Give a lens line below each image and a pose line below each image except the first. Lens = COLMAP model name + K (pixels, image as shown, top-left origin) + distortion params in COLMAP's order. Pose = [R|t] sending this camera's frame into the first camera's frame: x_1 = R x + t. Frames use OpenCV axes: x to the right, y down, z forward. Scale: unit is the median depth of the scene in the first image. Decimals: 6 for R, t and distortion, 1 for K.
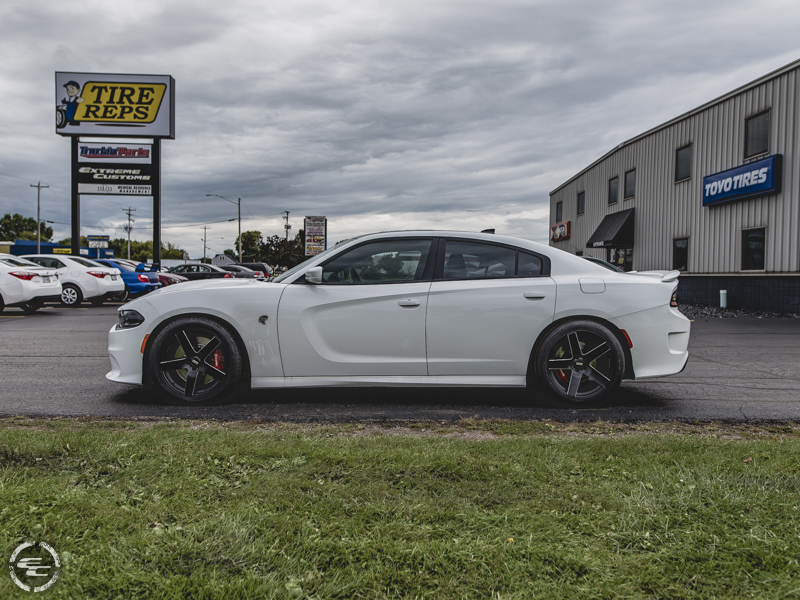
lens RADIAL K [[565.0, 0, 400.0], [0, 565.0, 300.0], [0, 0, 1]] dist [-0.005325, -0.001990]
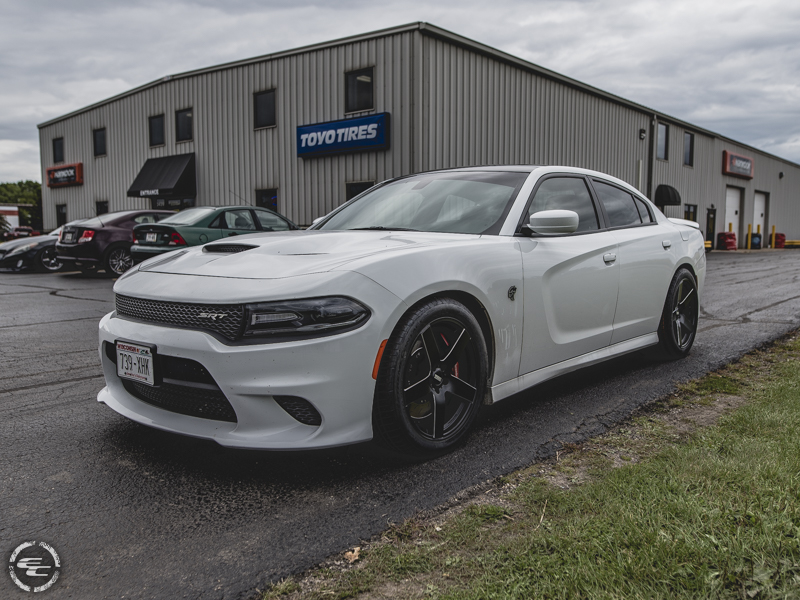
lens RADIAL K [[632.1, 0, 400.0], [0, 632.1, 300.0], [0, 0, 1]] dist [0.005526, 0.002582]
pose [[0.710257, -0.086809, 0.698570, -0.145060], [0.039713, 0.995728, 0.083358, -0.003849], [-0.702822, -0.031464, 0.710670, 0.101641]]
